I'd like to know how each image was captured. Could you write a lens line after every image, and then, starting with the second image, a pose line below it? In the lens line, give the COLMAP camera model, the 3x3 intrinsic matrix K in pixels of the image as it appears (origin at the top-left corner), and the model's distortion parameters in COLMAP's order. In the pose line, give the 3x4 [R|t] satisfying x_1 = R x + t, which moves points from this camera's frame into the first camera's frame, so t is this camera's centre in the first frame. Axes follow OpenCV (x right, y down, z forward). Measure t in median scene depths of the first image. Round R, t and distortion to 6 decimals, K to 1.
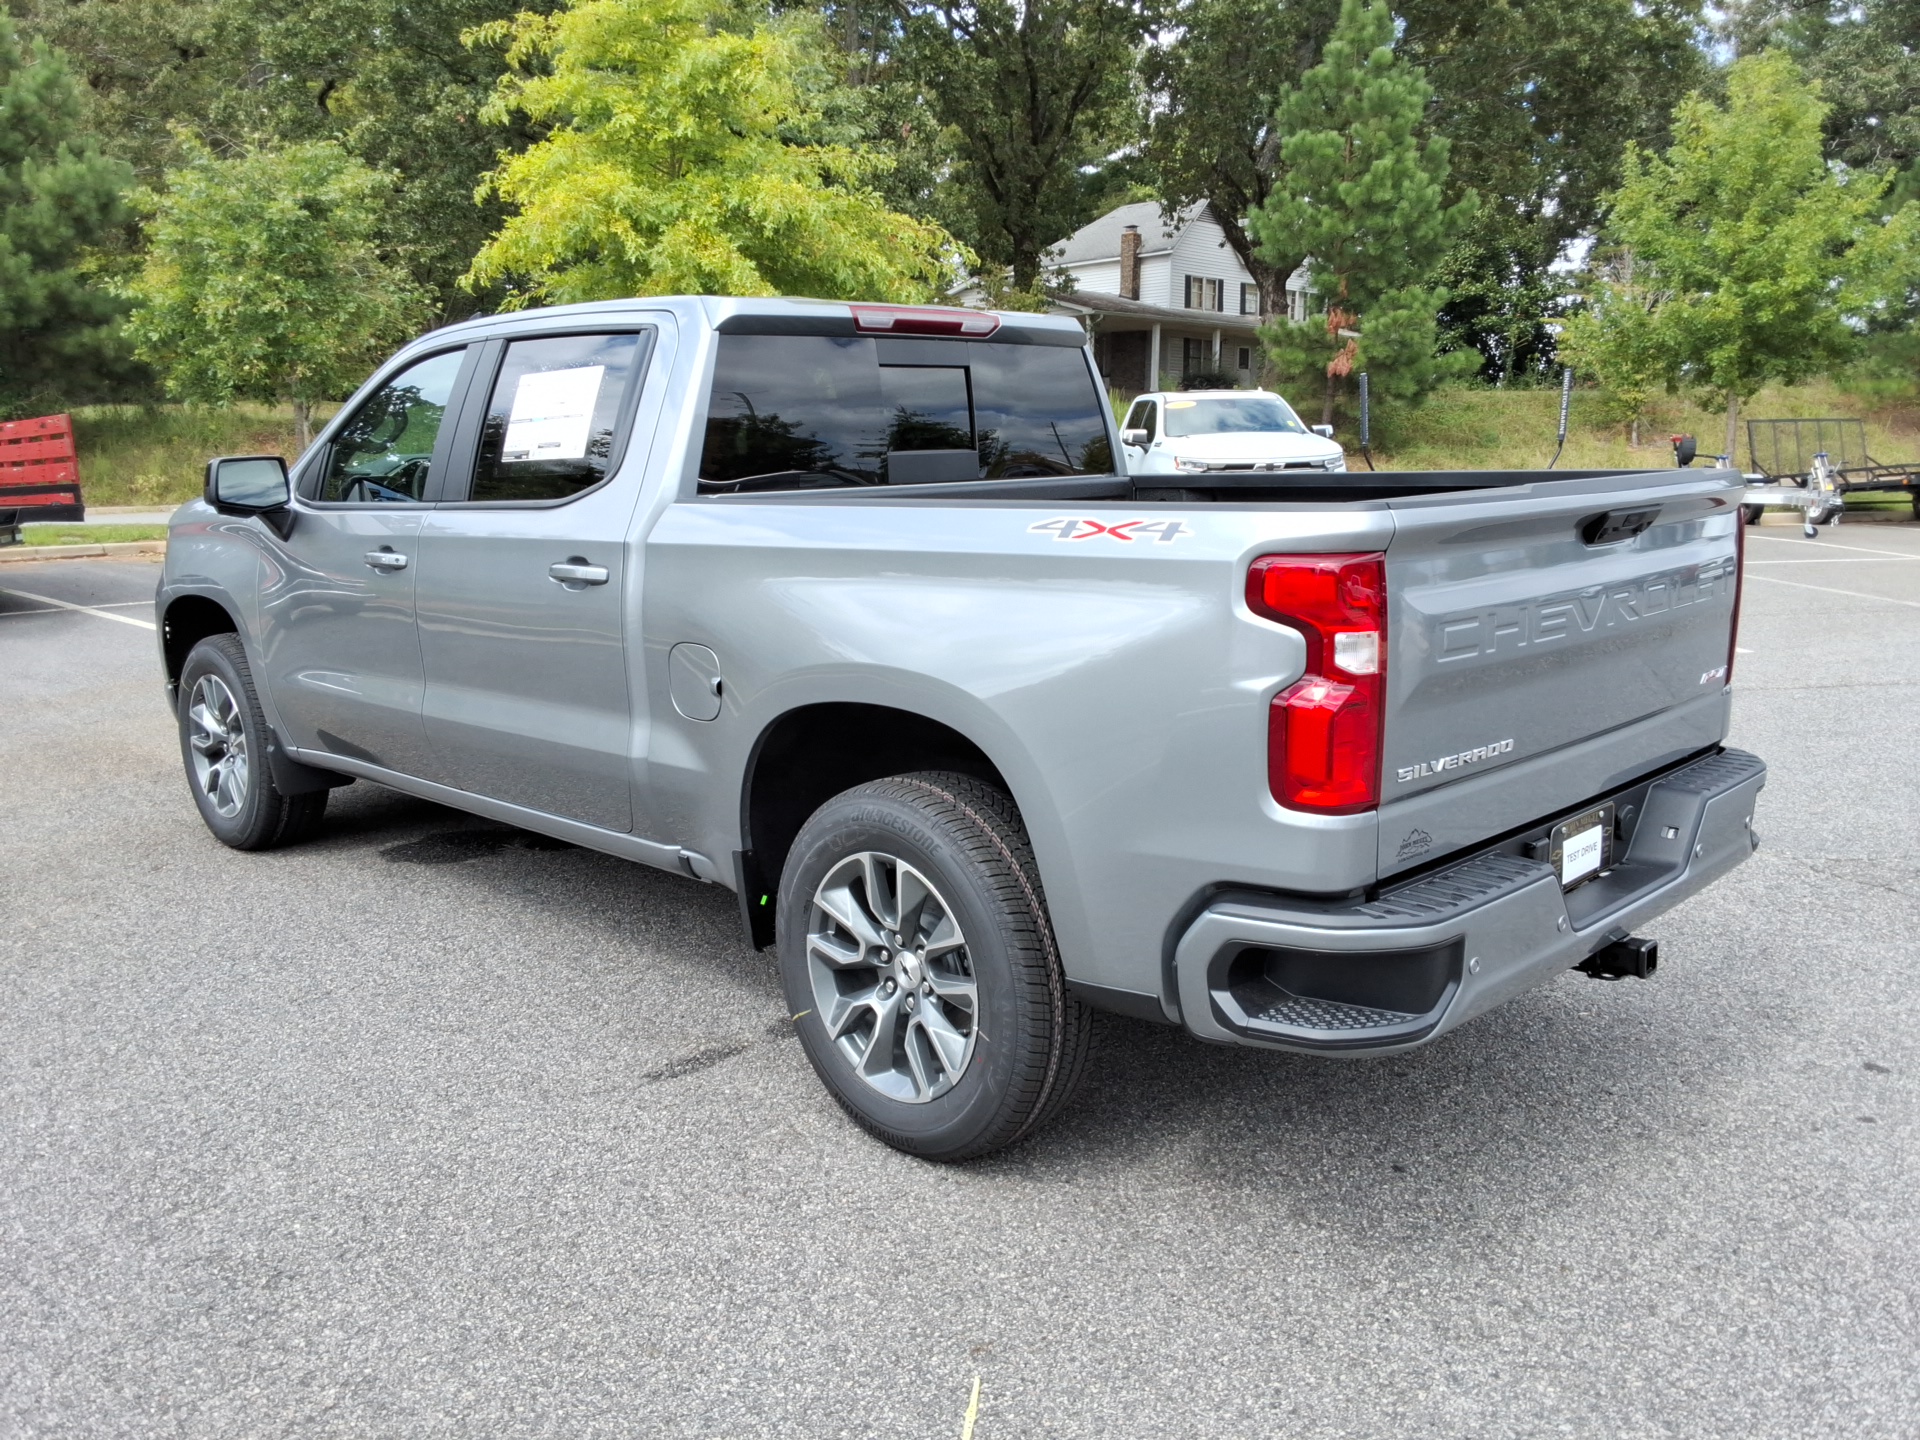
lens RADIAL K [[1535.3, 0, 975.1], [0, 1535.3, 711.7], [0, 0, 1]] dist [0.095586, -0.146280]
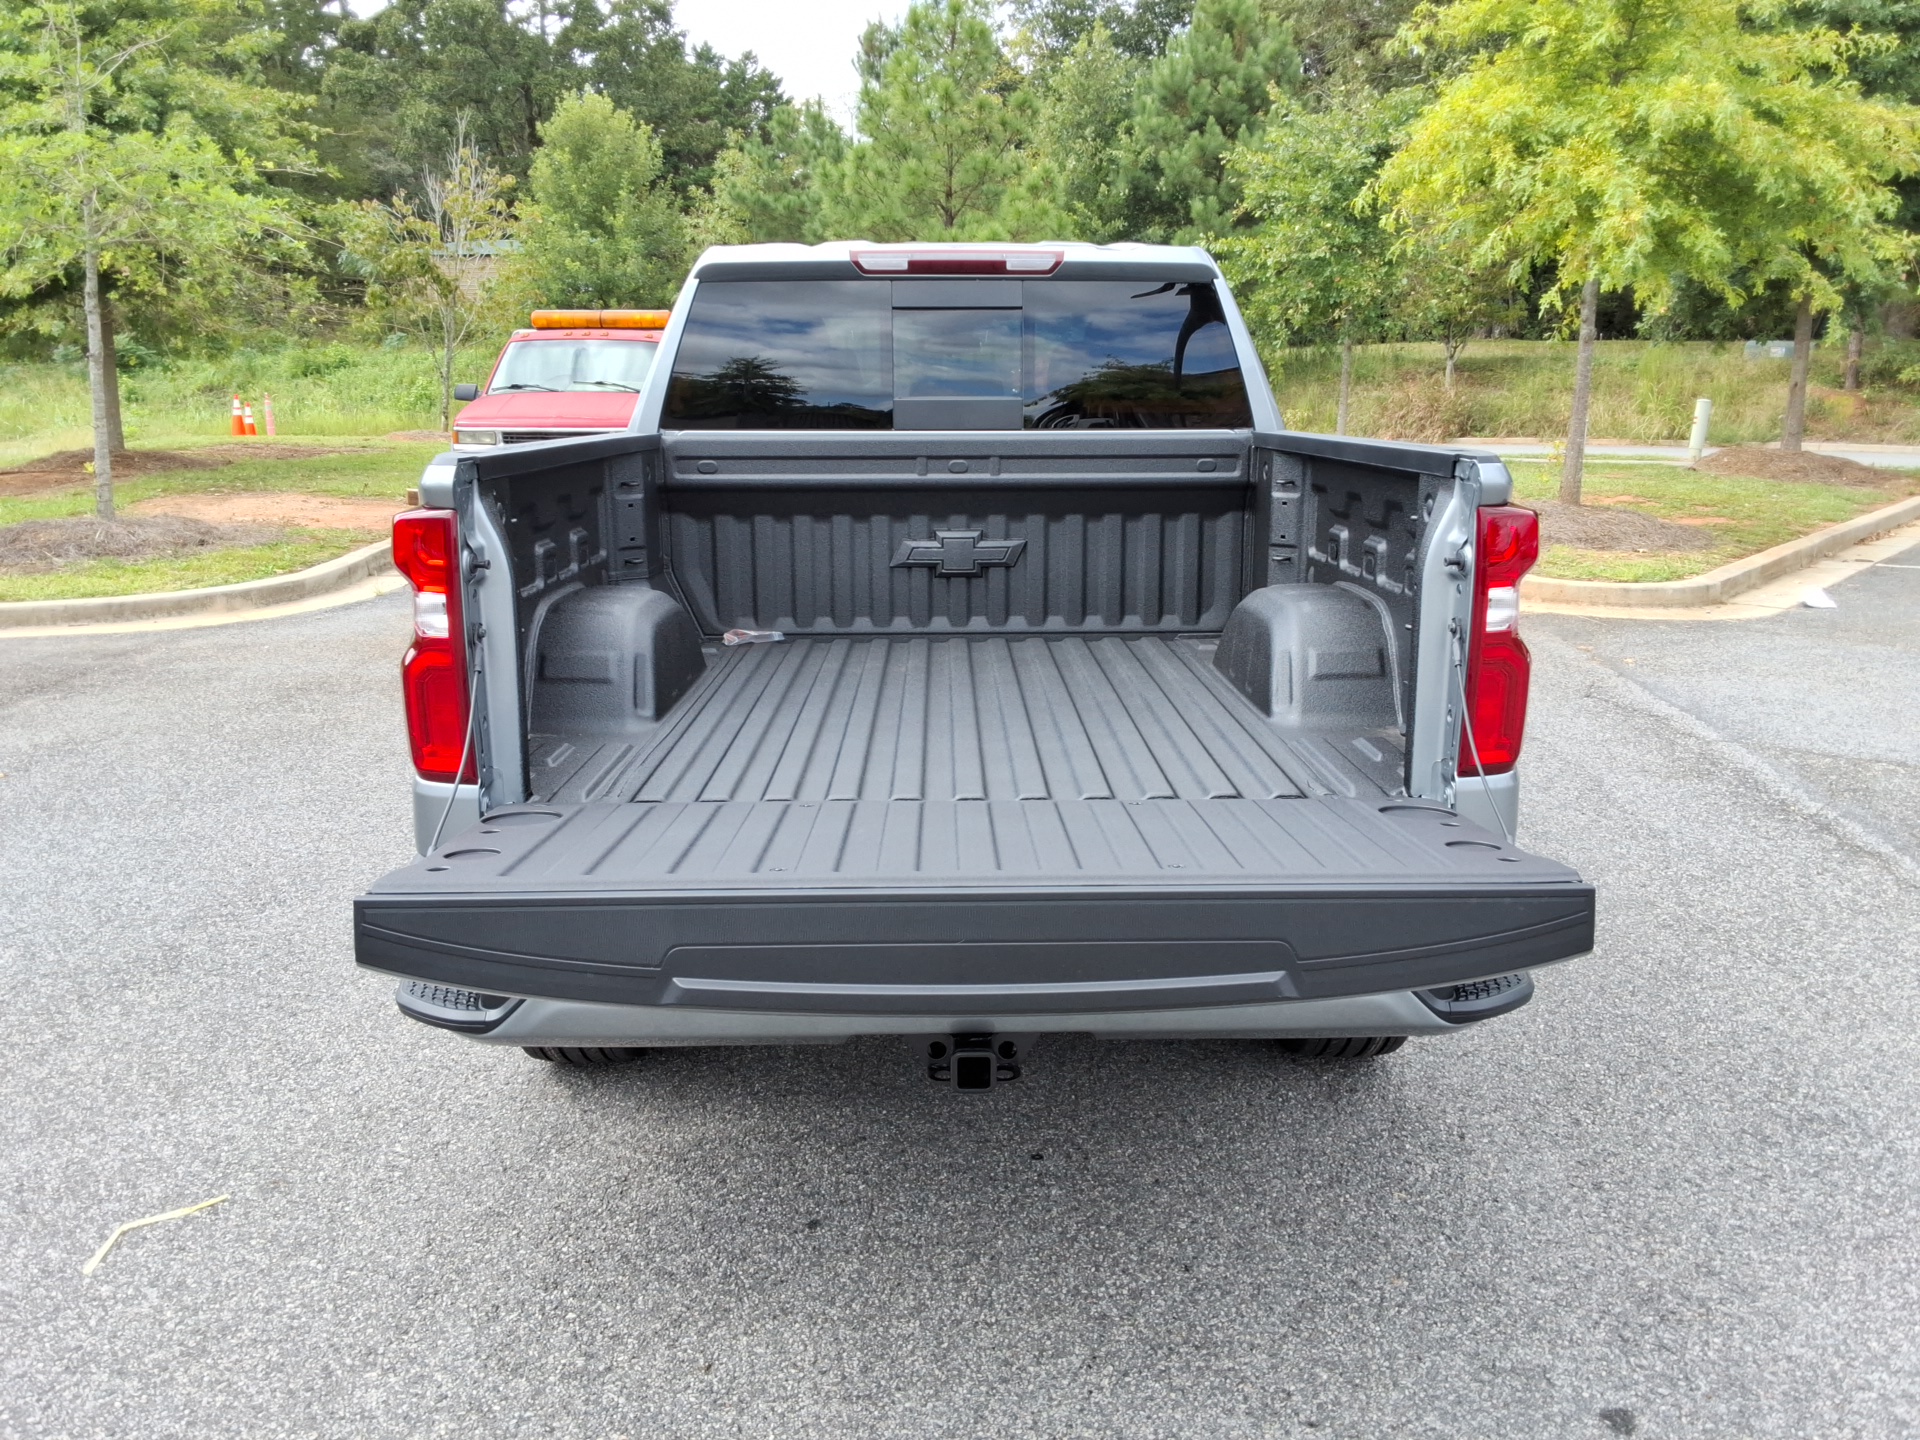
lens RADIAL K [[1535.3, 0, 974.8], [0, 1535.3, 707.8], [0, 0, 1]] dist [0.095586, -0.146280]
pose [[0.716533, 0.159593, -0.679051, 0.801234], [-0.135099, 0.986794, 0.089364, -0.078075], [0.684345, 0.027707, 0.728632, 0.370937]]
